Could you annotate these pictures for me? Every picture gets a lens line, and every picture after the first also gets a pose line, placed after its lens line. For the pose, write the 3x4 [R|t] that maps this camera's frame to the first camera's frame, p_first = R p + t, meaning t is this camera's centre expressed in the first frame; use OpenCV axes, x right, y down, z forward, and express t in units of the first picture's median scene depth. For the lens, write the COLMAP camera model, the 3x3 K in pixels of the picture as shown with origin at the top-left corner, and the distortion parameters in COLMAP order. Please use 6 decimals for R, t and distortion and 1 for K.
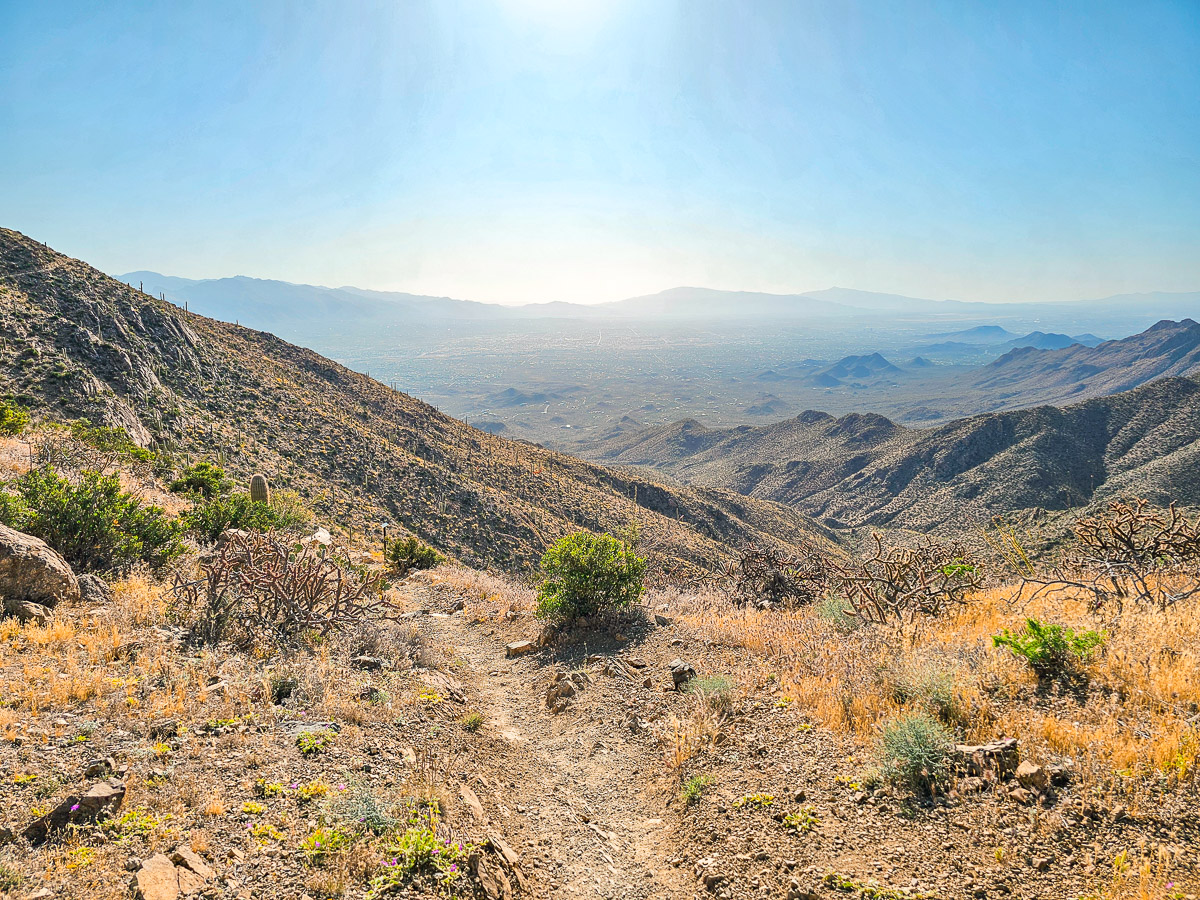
lens RADIAL K [[768.7, 0, 600.5], [0, 768.7, 453.3], [0, 0, 1]] dist [-0.005910, -0.005599]
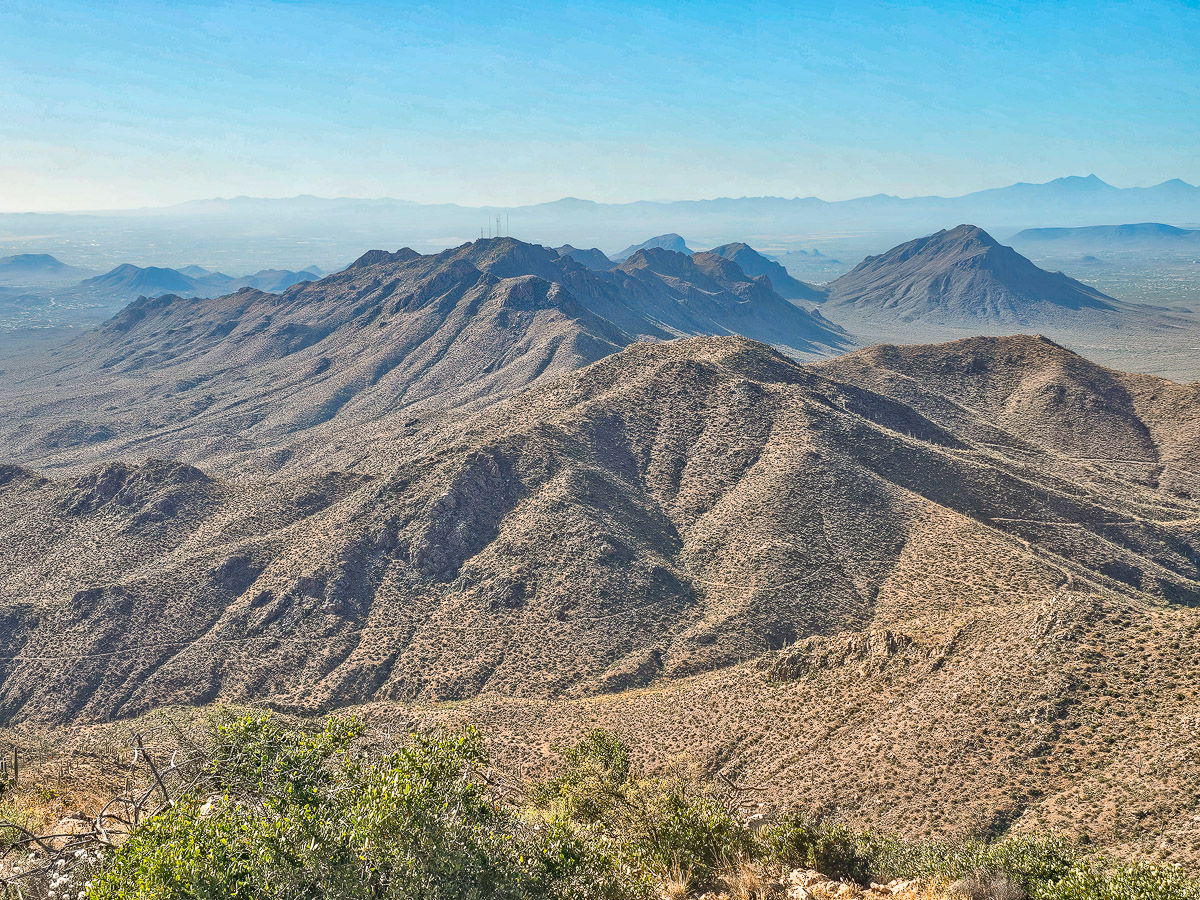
lens RADIAL K [[1400.0, 0, 600.0], [0, 1400.0, 449.6], [0, 0, 1]] dist [-0.012142, 0.000000]
pose [[0.631869, -0.115789, 0.766378, -0.112262], [0.132161, 0.990394, 0.040669, -0.040691], [-0.763724, 0.075588, 0.641102, 0.142697]]
